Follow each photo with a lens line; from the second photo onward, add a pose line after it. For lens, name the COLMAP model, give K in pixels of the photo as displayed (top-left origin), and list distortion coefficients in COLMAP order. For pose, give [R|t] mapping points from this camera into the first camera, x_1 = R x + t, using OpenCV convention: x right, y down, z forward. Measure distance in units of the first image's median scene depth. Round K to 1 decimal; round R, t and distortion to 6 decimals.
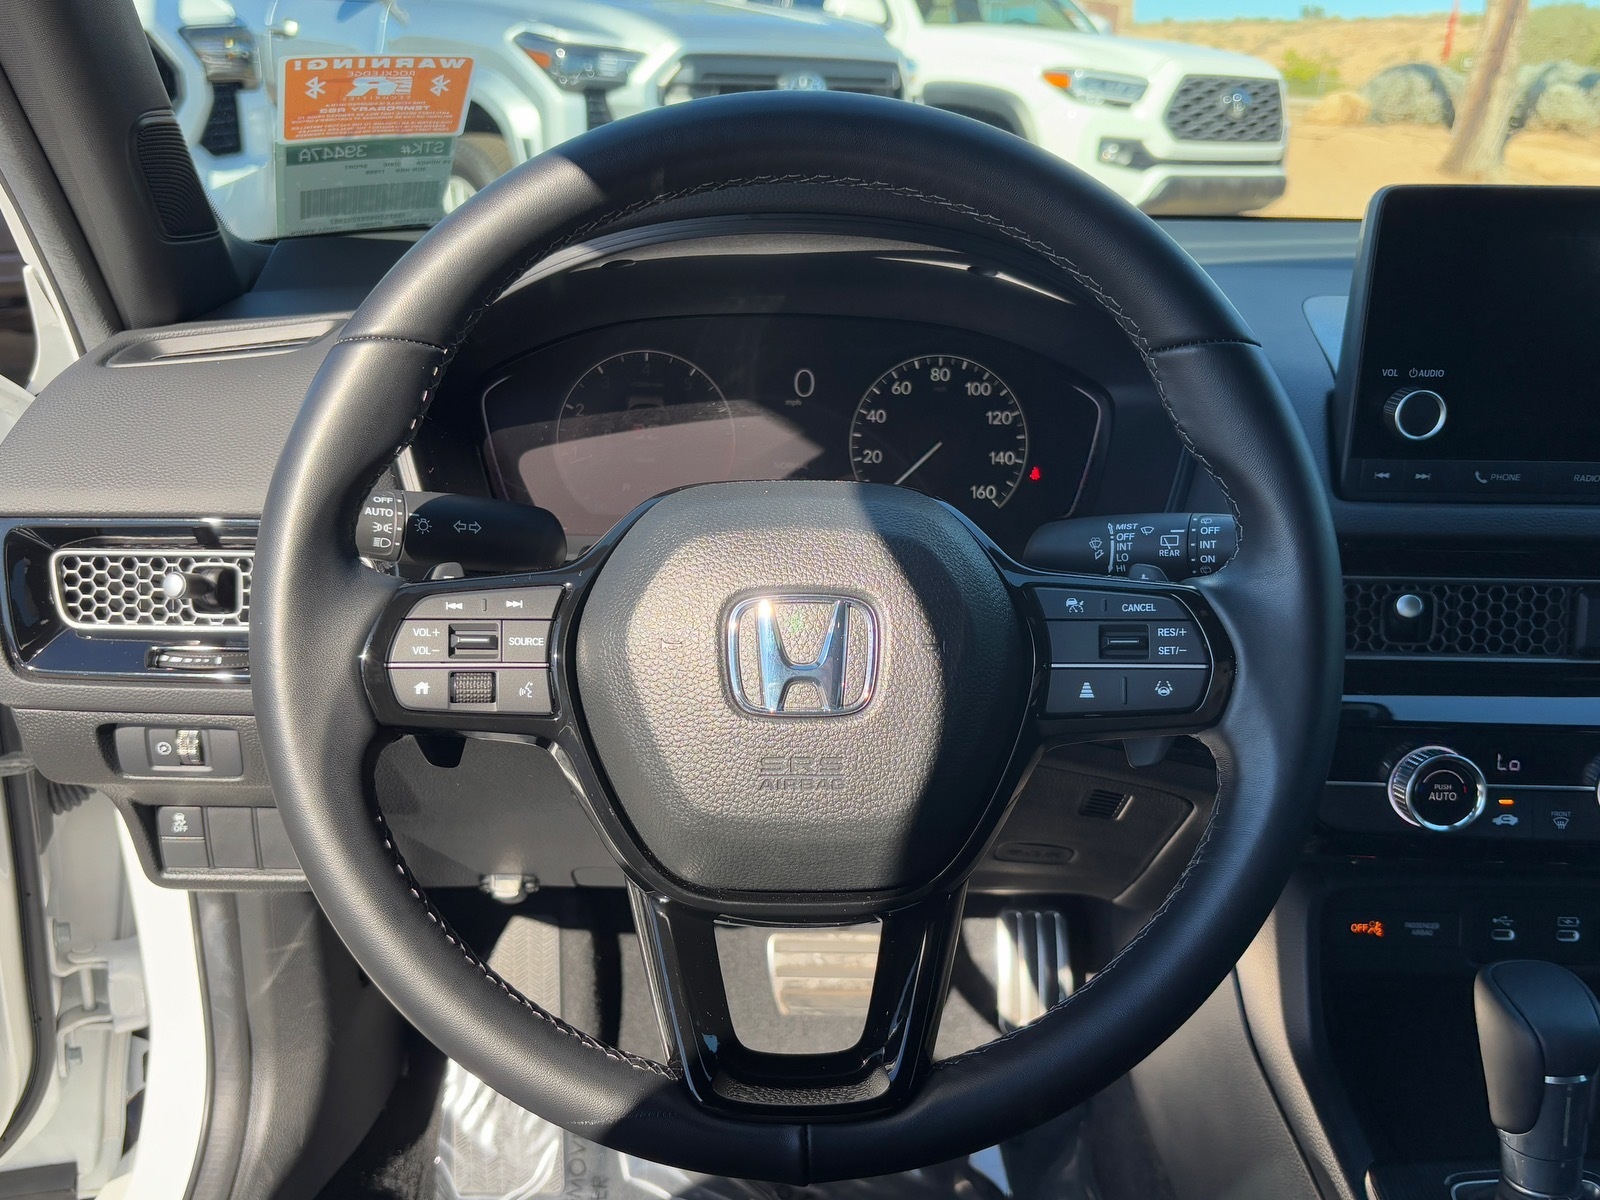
lens RADIAL K [[1447.1, 0, 790.0], [0, 1447.1, 623.3], [0, 0, 1]] dist [0.028732, -0.045497]
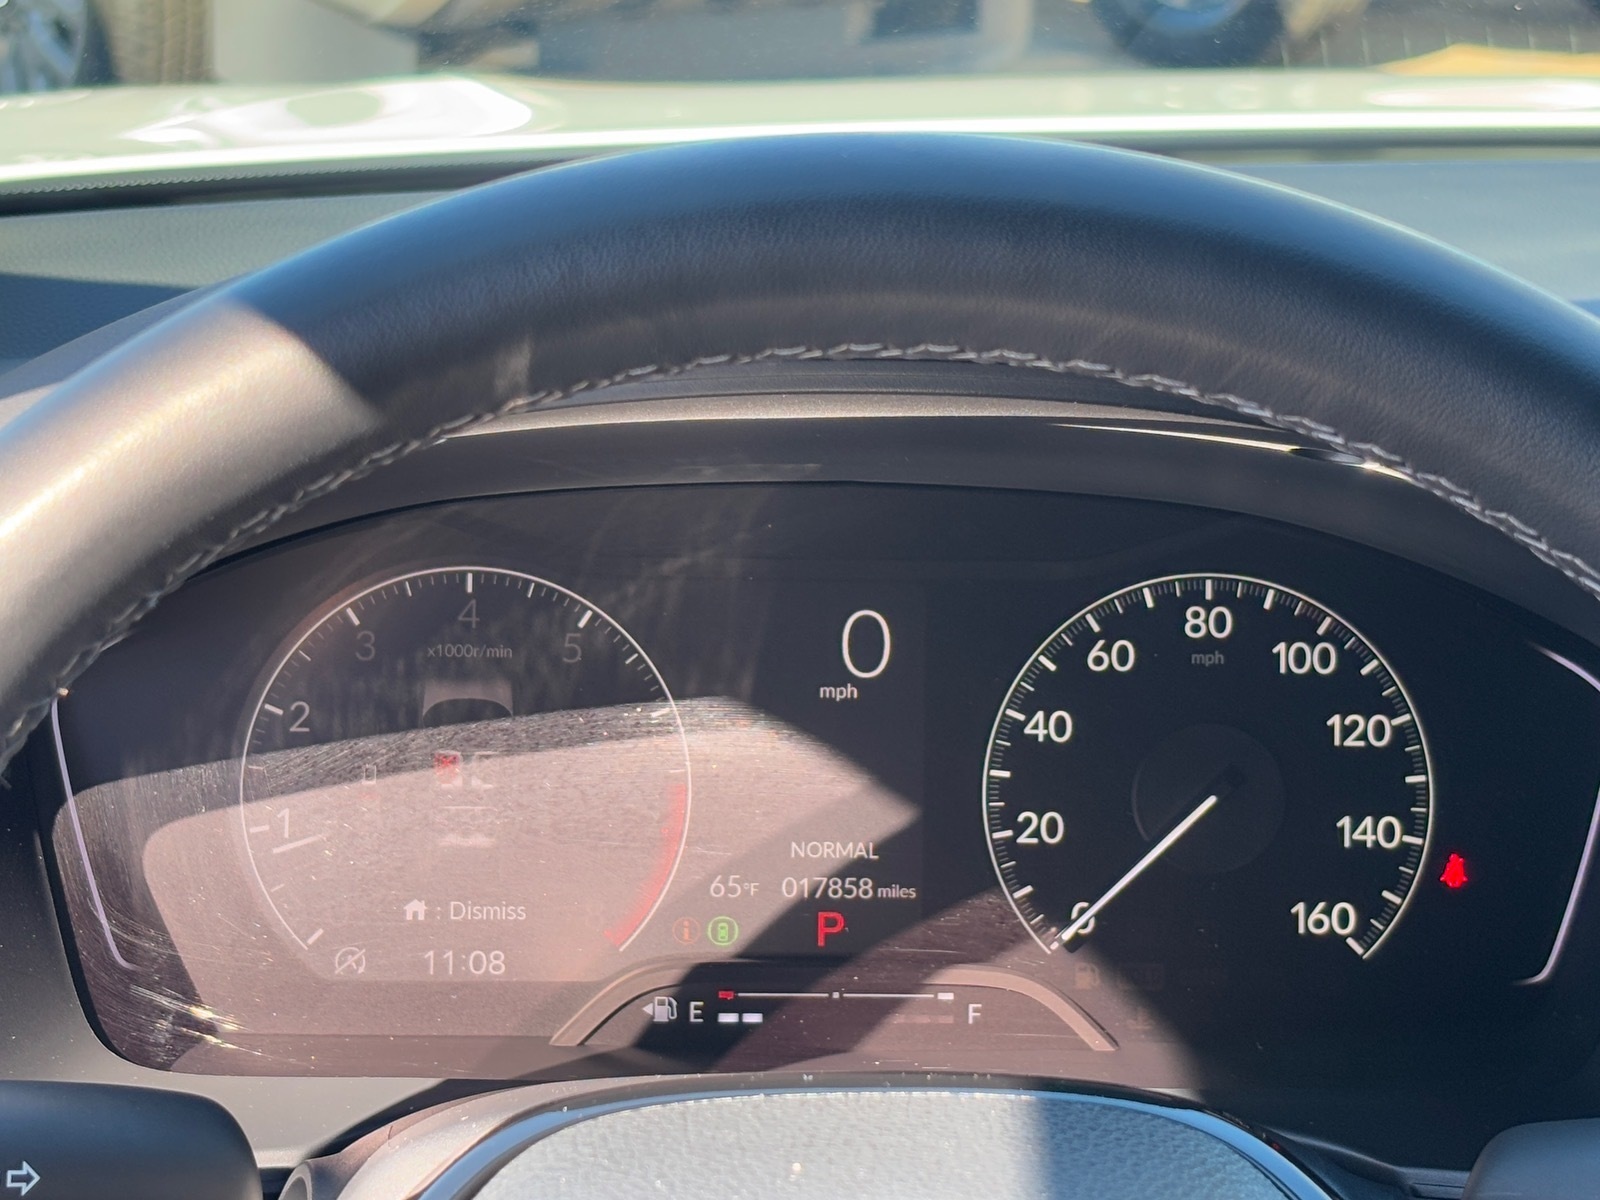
lens RADIAL K [[3435.1, 0, 798.0], [0, 3435.1, 589.4], [0, 0, 1]] dist [0.163133, 0.000000]
pose [[0.999986, -0.004223, 0.003112, -0.015621], [0.004419, 0.997805, -0.066067, -0.156606], [-0.002826, 0.066080, 0.997810, 0.075460]]
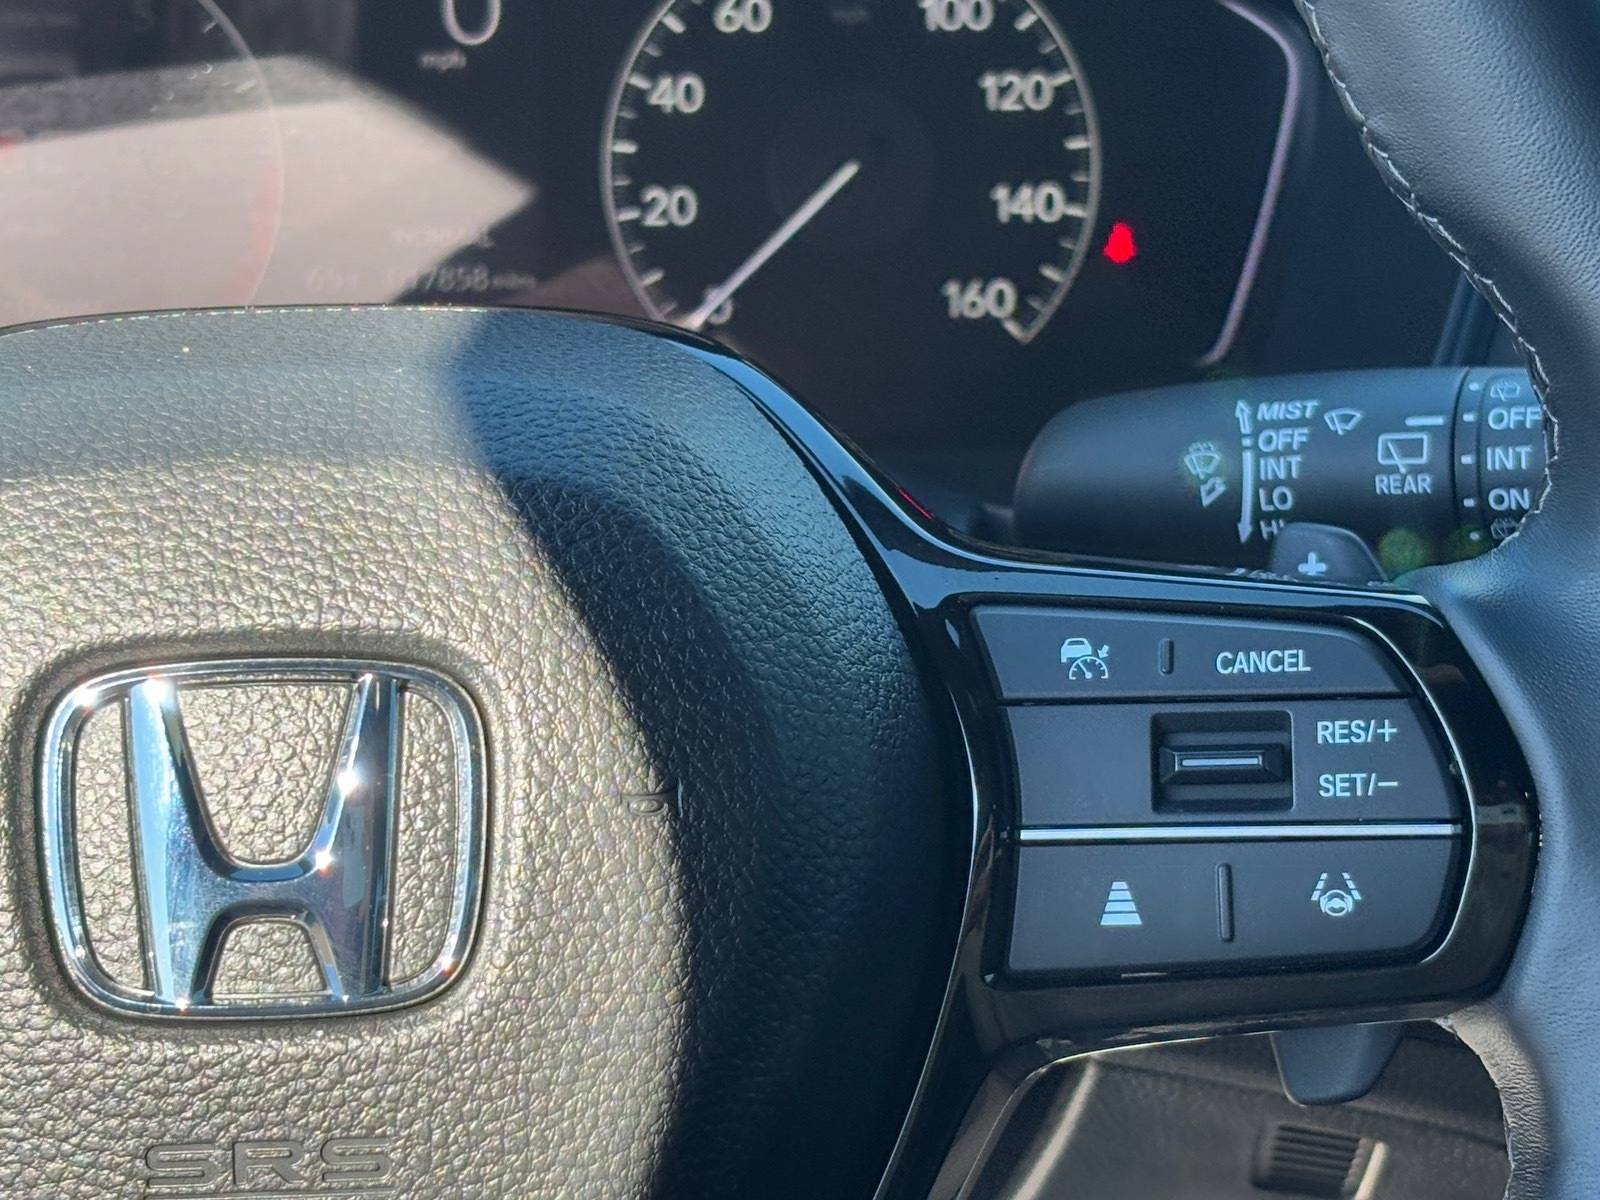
lens RADIAL K [[3697.4, 0, 858.8], [0, 3697.4, 676.7], [0, 0, 1]] dist [0.101979, 0.000000]
pose [[0.999265, -0.027879, 0.026303, 0.101348], [0.027194, 0.999291, 0.026036, -0.027997], [-0.027010, -0.025301, 0.999315, 0.097621]]
